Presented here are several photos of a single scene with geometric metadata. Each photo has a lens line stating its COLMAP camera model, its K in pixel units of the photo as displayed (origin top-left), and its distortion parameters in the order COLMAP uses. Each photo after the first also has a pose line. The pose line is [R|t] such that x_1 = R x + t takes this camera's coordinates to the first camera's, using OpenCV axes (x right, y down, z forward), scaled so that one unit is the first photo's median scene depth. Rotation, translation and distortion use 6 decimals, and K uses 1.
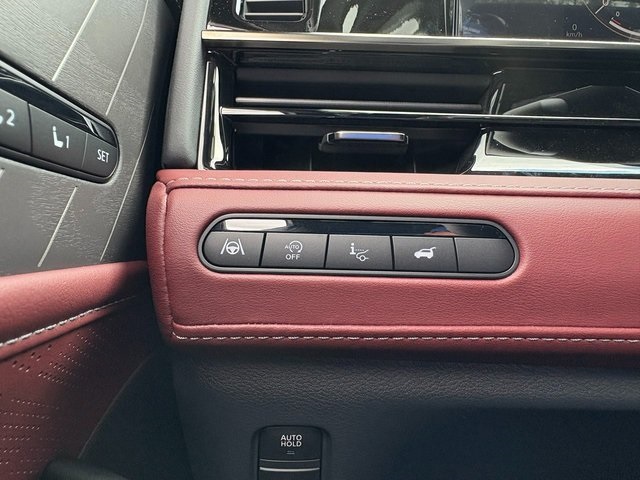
lens RADIAL K [[416.8, 0, 316.9], [0, 416.8, 237.1], [0, 0, 1]] dist [-0.005932, 0.001123]
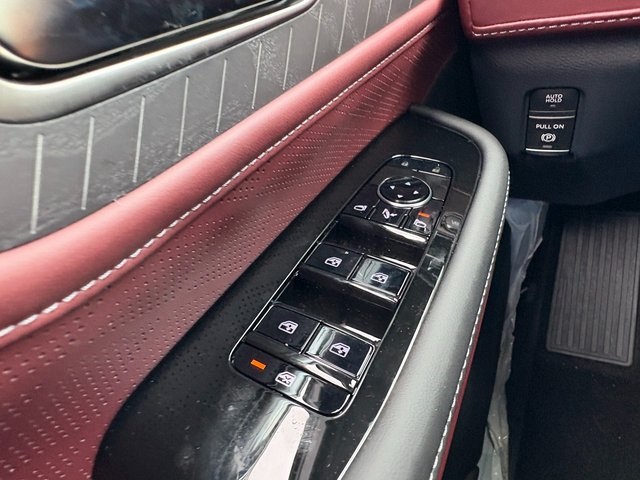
lens RADIAL K [[416.8, 0, 316.9], [0, 416.8, 237.1], [0, 0, 1]] dist [-0.005932, 0.001123]
pose [[0.819796, 0.169477, -0.547002, 0.135581], [0.242453, 0.762646, 0.599656, -0.203800], [0.518797, -0.624218, 0.584124, -0.564006]]
